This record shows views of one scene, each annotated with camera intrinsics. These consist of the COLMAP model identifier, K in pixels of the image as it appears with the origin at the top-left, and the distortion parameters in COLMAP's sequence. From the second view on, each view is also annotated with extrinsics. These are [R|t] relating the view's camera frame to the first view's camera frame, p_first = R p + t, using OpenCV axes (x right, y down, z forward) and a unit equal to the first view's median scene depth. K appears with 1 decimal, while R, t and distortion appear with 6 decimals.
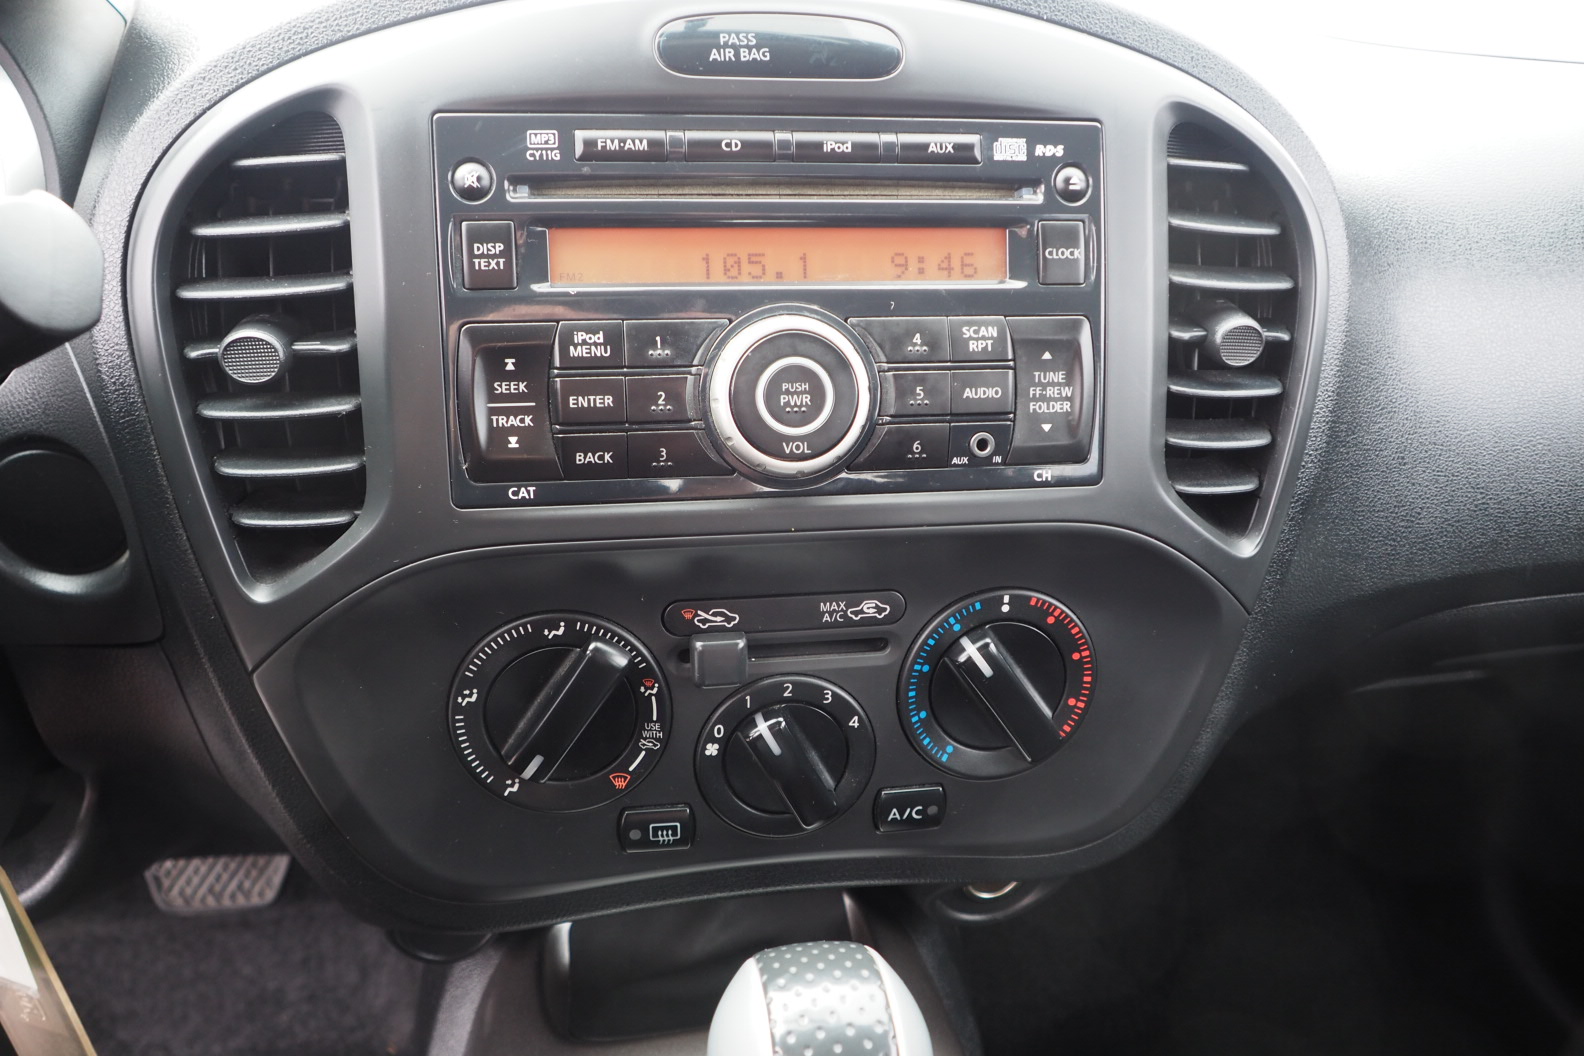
lens RADIAL K [[1127.6, 0, 786.8], [0, 1127.6, 533.2], [0, 0, 1]] dist [-0.033569, -0.000015]
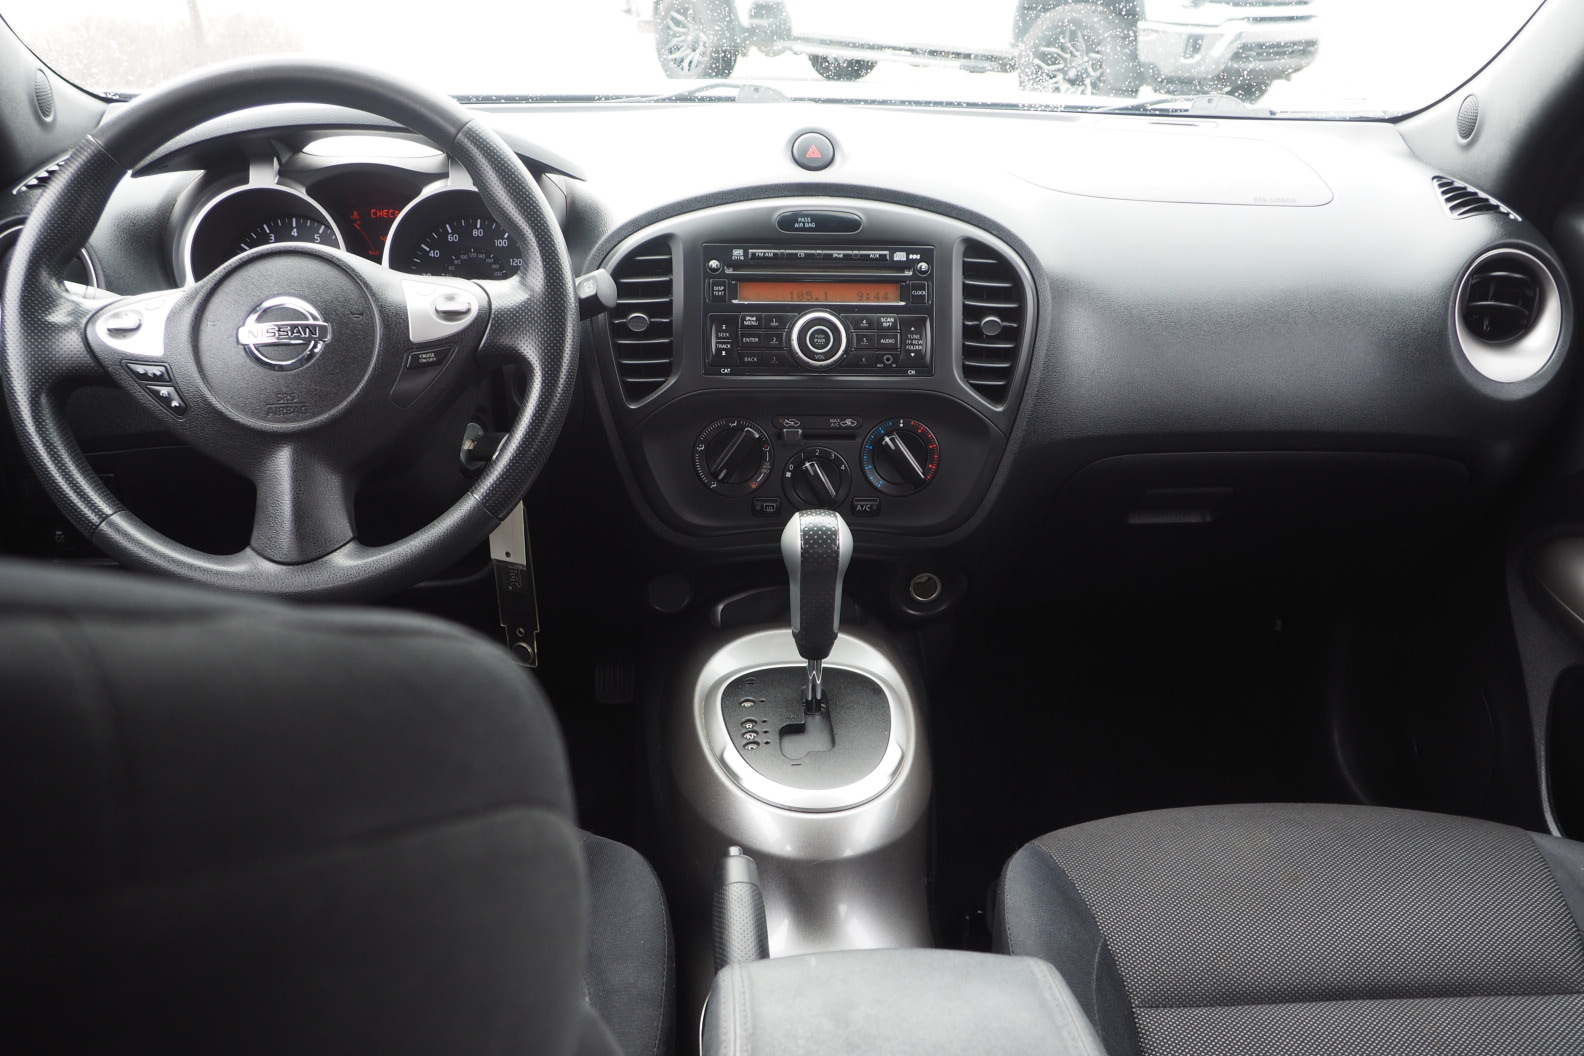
lens RADIAL K [[1371.6, 0, 800.0], [0, 1371.6, 523.5], [0, 0, 1]] dist [-0.008488, 0.002163]
pose [[0.994788, 0.028350, -0.097948, 0.307437], [-0.037025, 0.995440, -0.087912, 0.646006], [0.095009, 0.091080, 0.991301, -2.403857]]
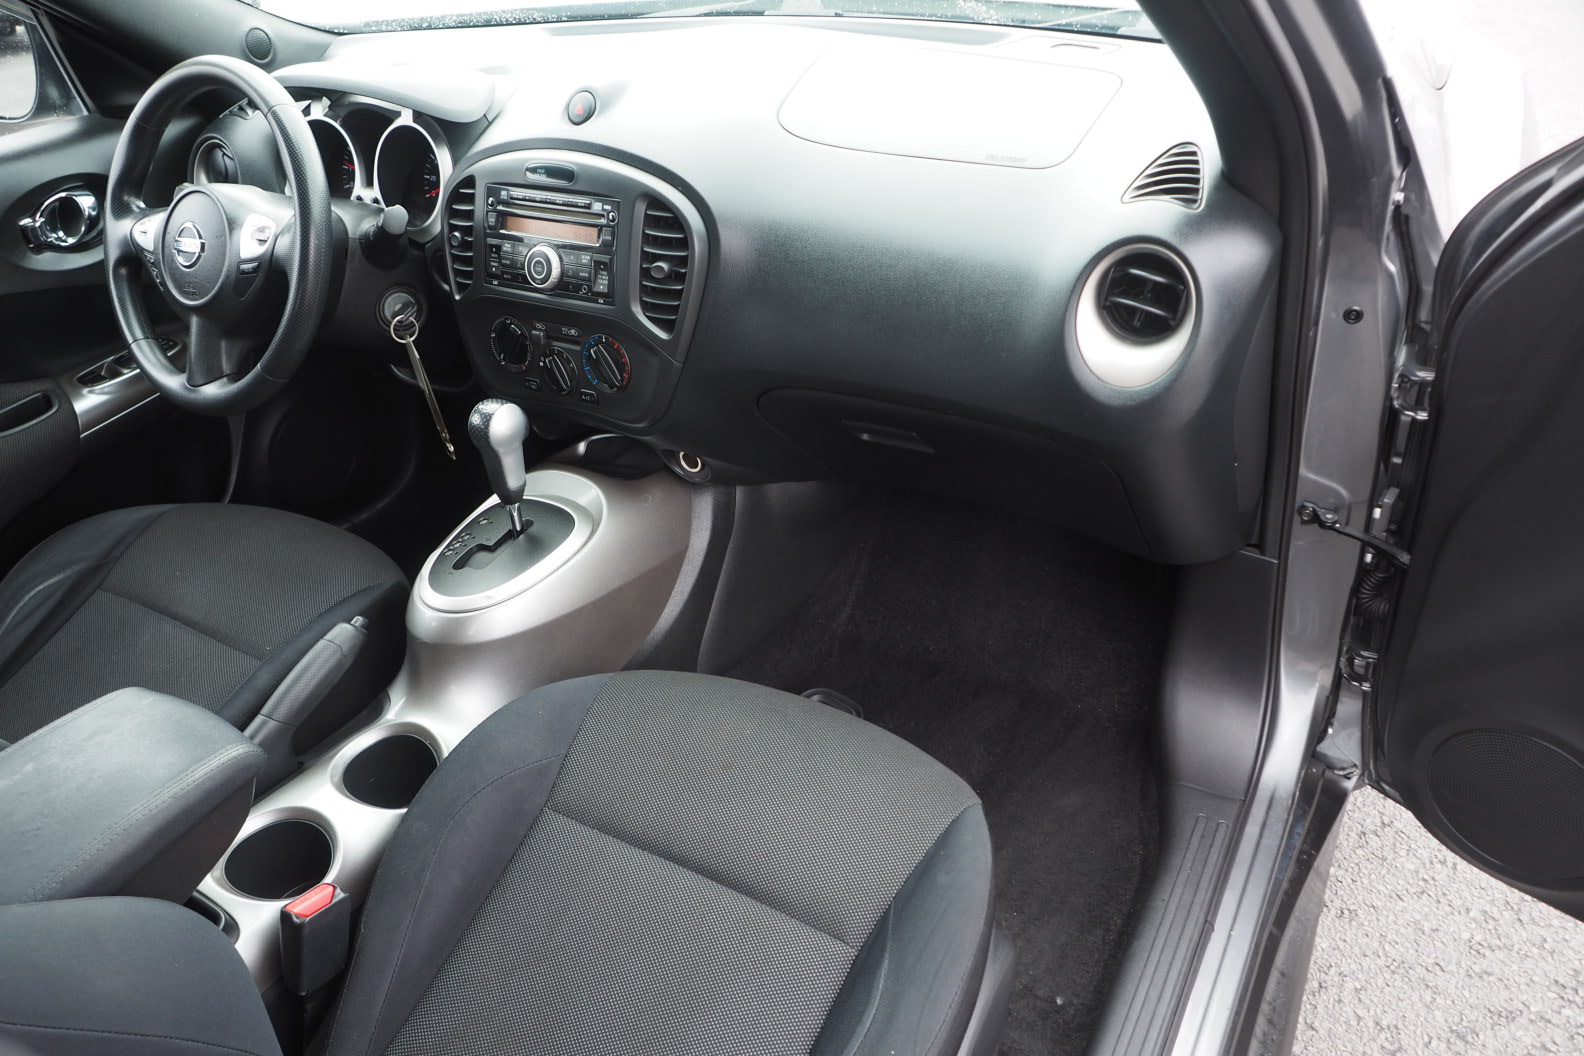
lens RADIAL K [[1127.6, 0, 786.8], [0, 1127.6, 533.2], [0, 0, 1]] dist [-0.033569, -0.000015]
pose [[0.760104, 0.284748, -0.584089, 3.017413], [-0.184730, 0.956477, 0.225892, -0.266638], [0.622990, -0.063803, 0.779624, -1.454254]]
